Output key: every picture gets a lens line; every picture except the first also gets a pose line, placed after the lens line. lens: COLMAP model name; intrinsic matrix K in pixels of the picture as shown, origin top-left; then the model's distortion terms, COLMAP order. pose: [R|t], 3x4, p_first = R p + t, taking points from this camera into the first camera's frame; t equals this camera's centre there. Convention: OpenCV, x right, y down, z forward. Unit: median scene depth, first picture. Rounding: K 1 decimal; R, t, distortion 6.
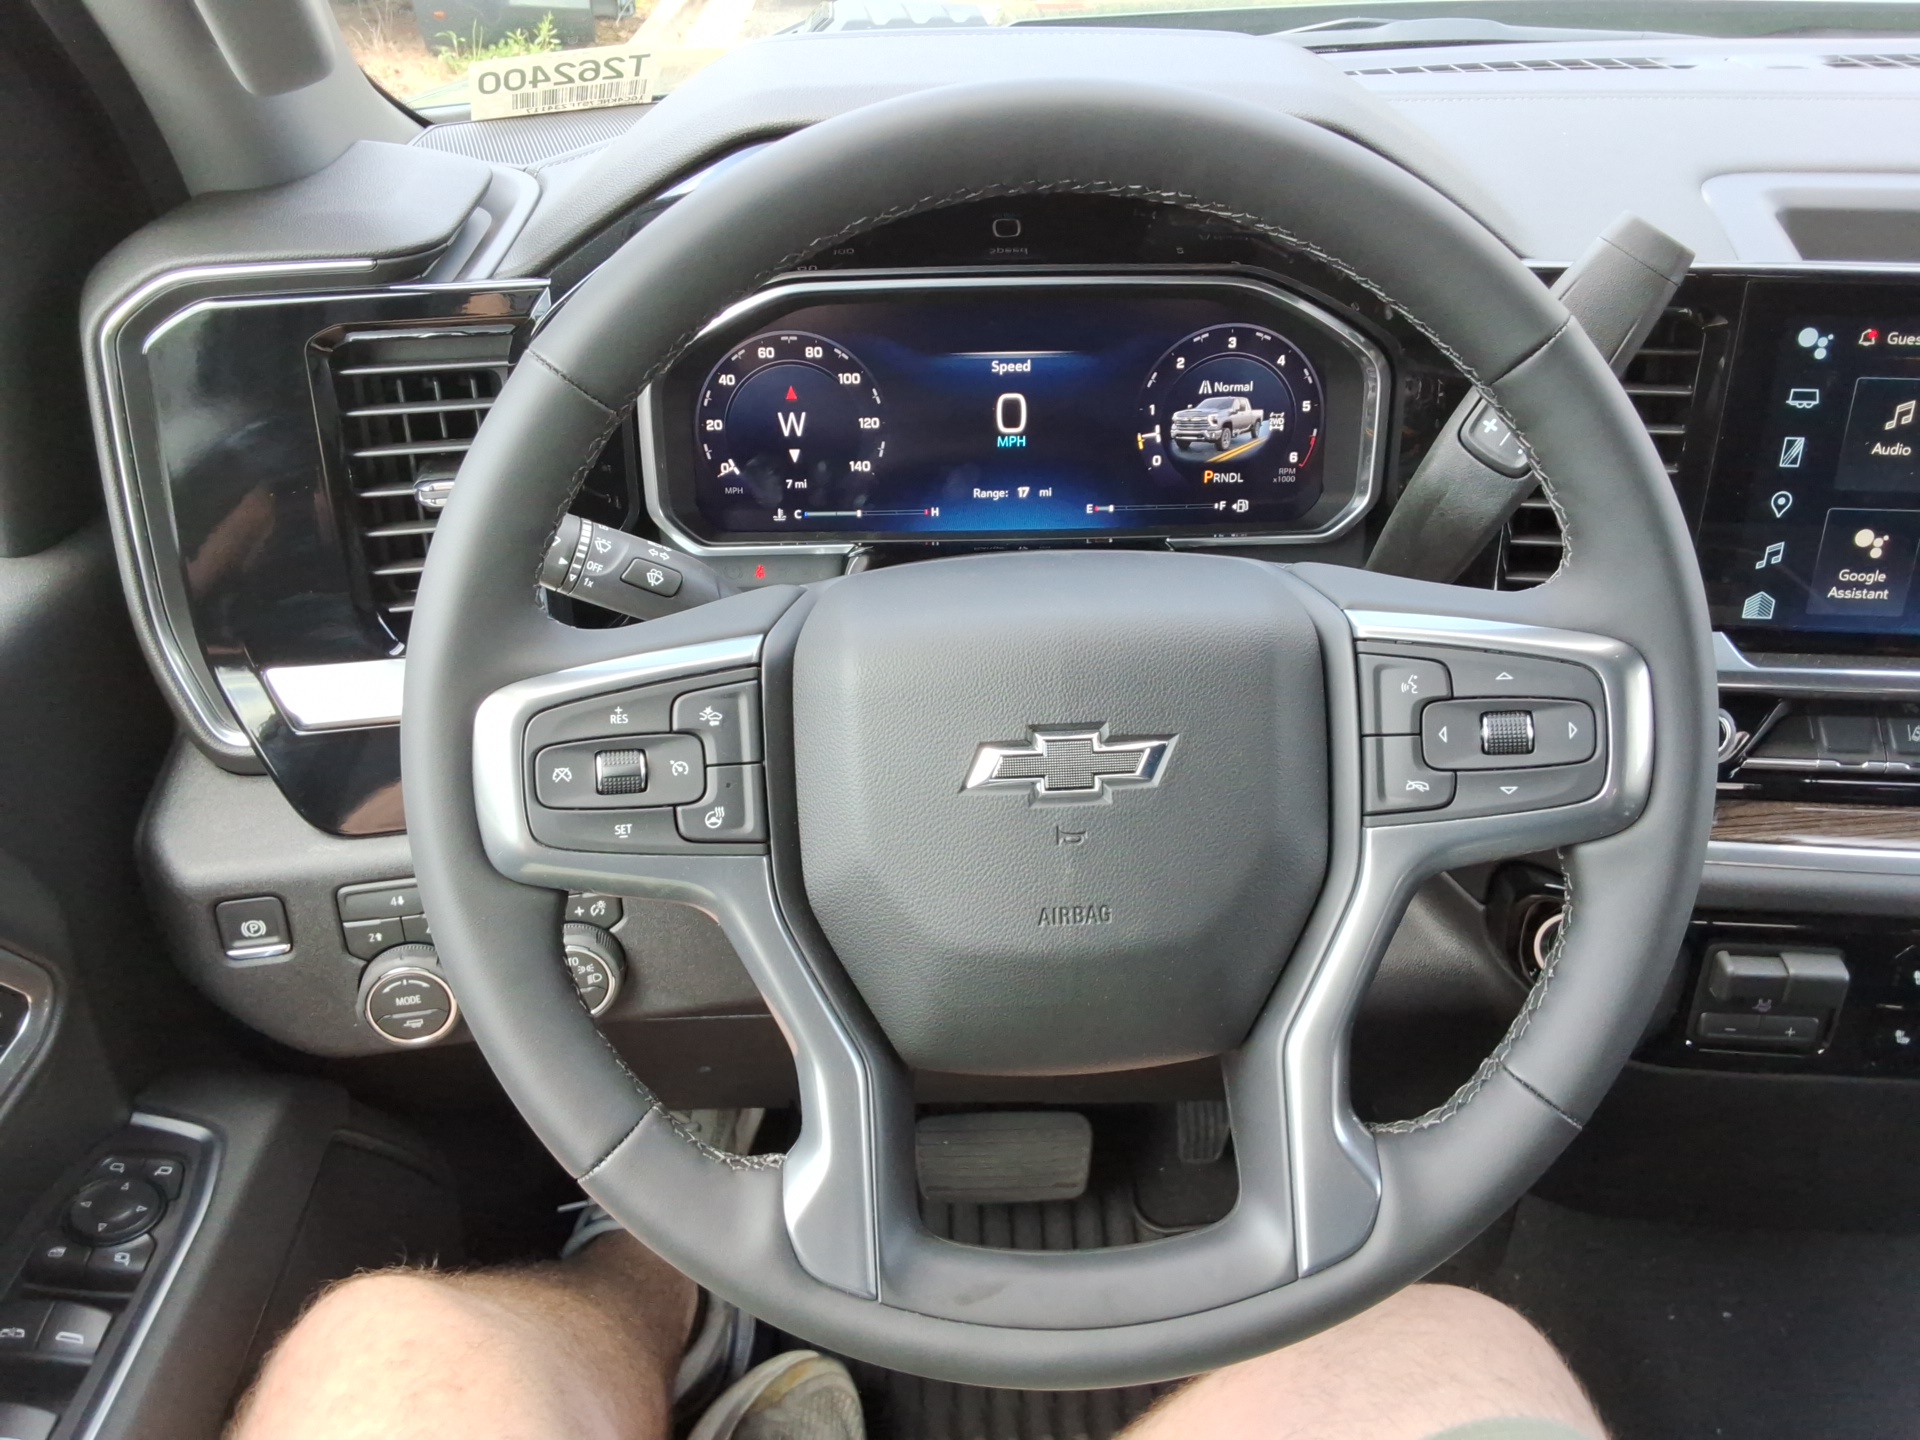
lens RADIAL K [[1546.4, 0, 975.1], [0, 1546.4, 710.3], [0, 0, 1]] dist [0.099343, -0.160554]
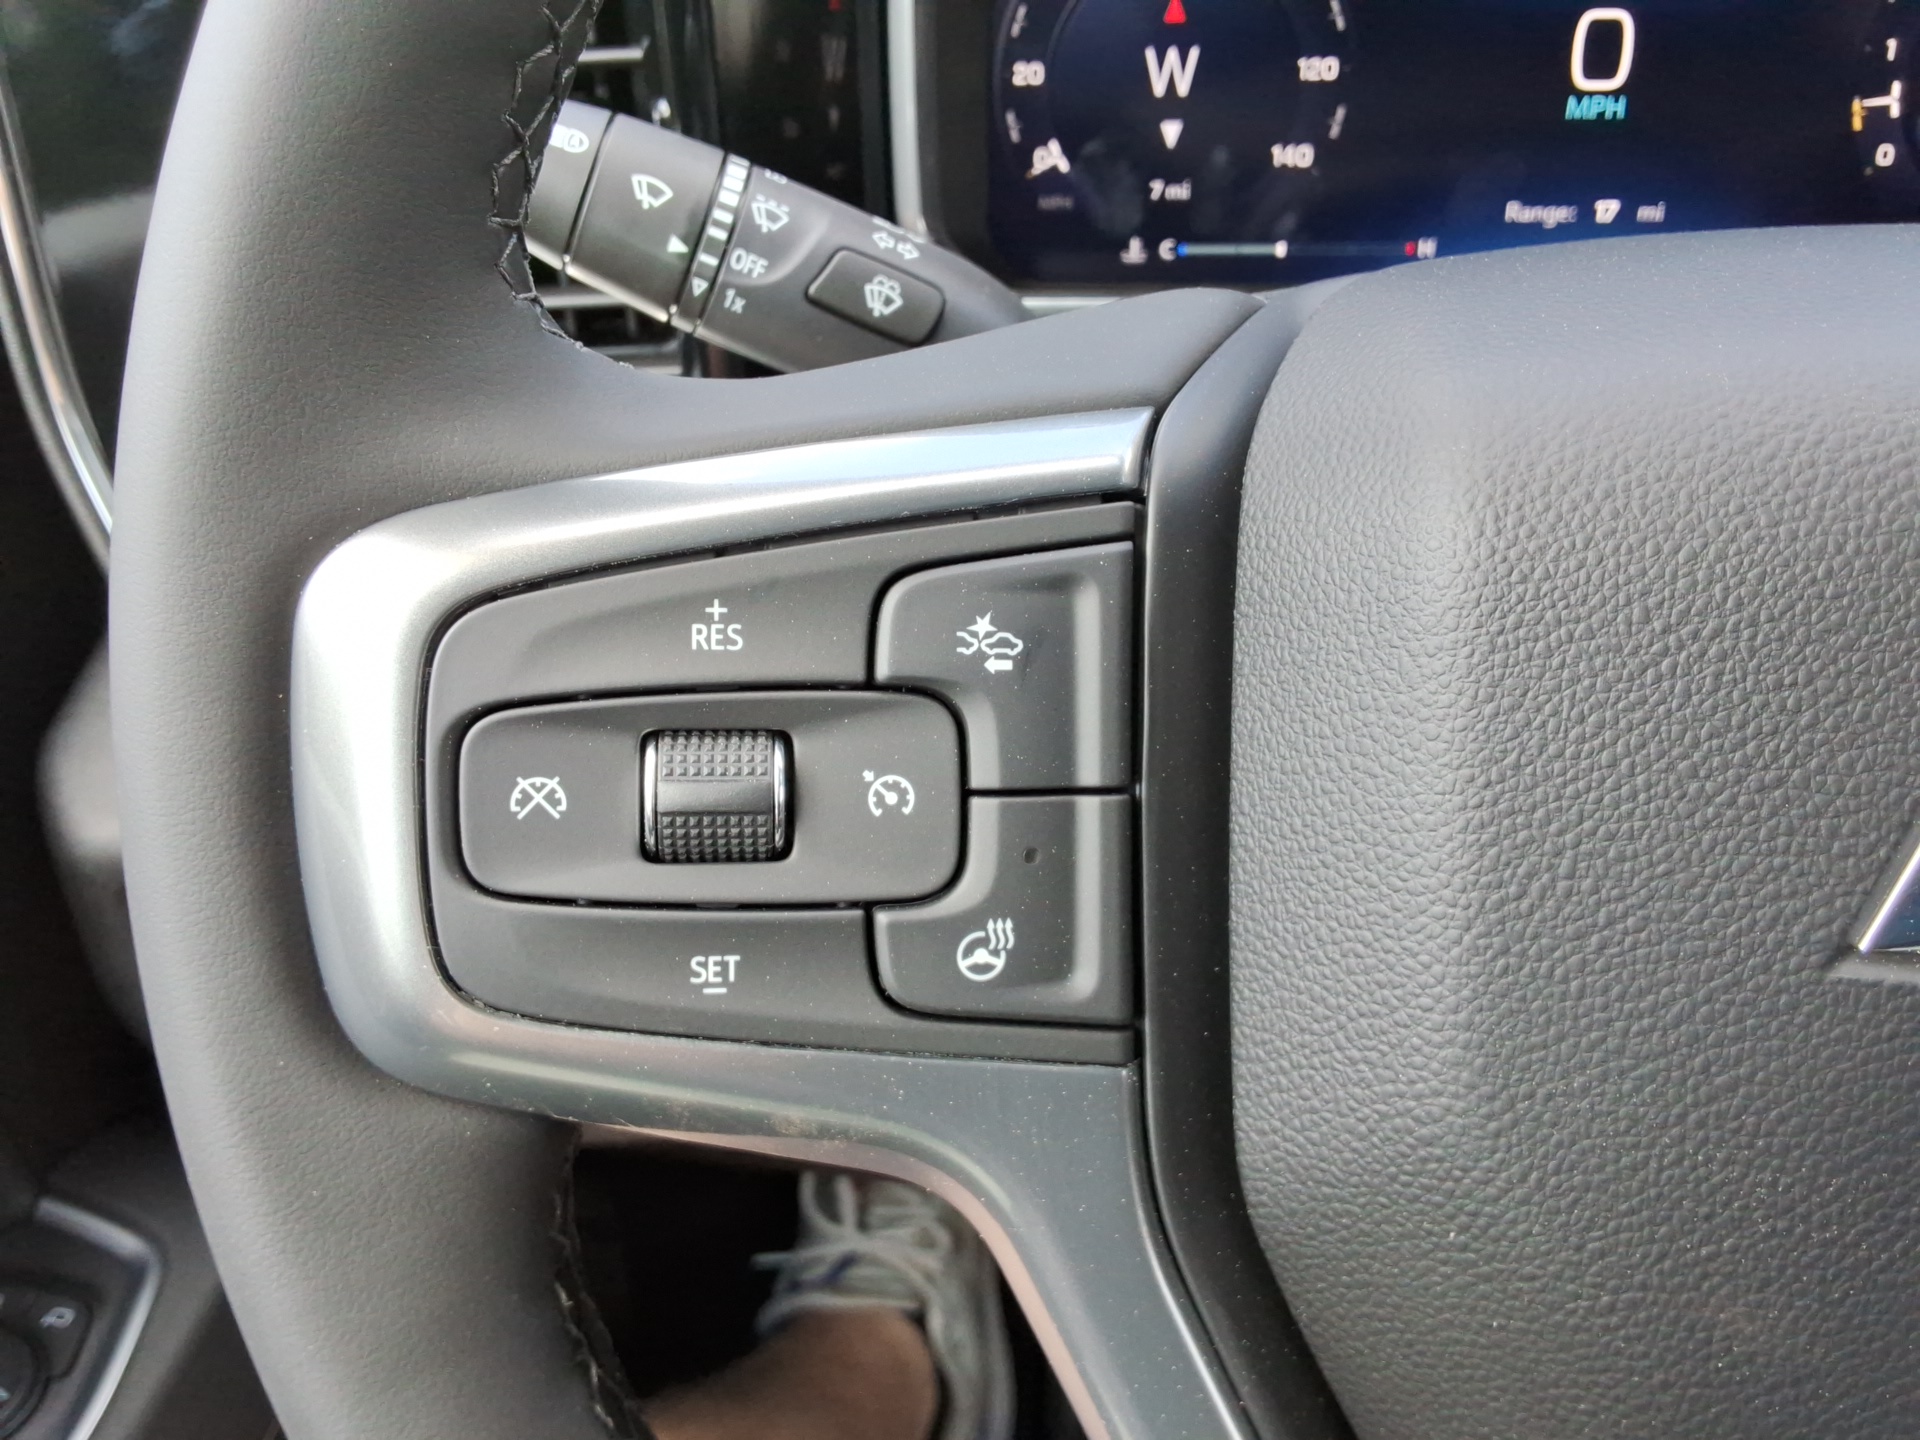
lens RADIAL K [[1546.4, 0, 969.7], [0, 1546.4, 721.9], [0, 0, 1]] dist [0.099343, -0.160554]
pose [[0.981912, 0.070712, -0.175638, -0.082561], [-0.055607, 0.994435, 0.089486, -0.006284], [0.180988, -0.078100, 0.980379, 0.481962]]
